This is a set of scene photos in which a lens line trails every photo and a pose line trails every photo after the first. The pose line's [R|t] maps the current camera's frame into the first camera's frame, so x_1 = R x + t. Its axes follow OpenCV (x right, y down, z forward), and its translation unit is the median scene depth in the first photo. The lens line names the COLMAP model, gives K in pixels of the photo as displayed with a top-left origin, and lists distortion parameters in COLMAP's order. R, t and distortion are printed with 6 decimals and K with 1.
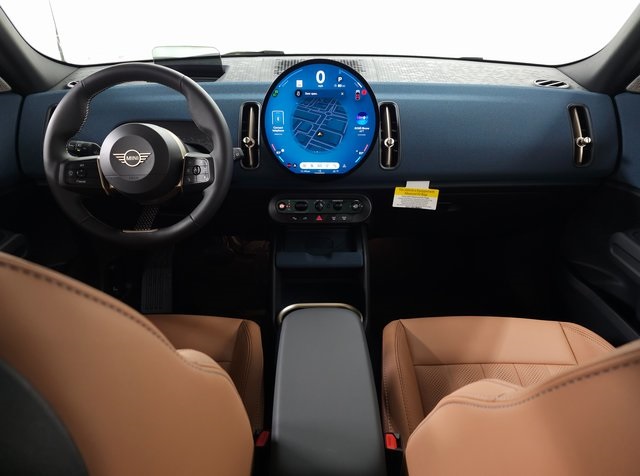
lens RADIAL K [[432.6, 0, 317.5], [0, 432.6, 240.1], [0, 0, 1]] dist [0.059828, -0.063656]
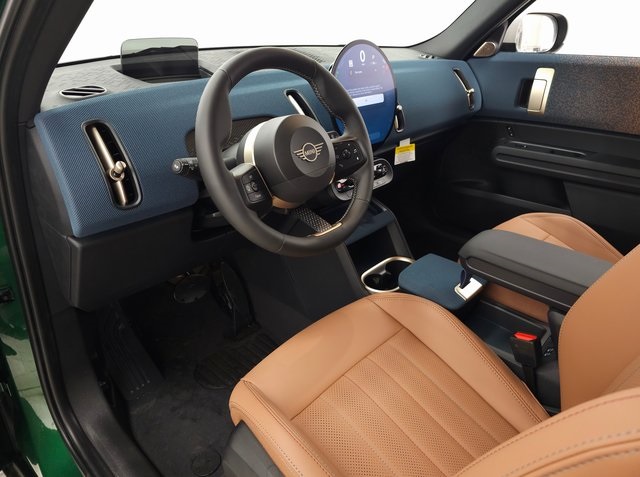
lens RADIAL K [[432.6, 0, 317.5], [0, 432.6, 240.6], [0, 0, 1]] dist [0.059828, -0.063656]
pose [[0.692807, -0.324438, 0.644018, -0.906235], [0.335369, 0.935579, 0.110543, -0.096451], [-0.638394, 0.139399, 0.756982, 0.296754]]
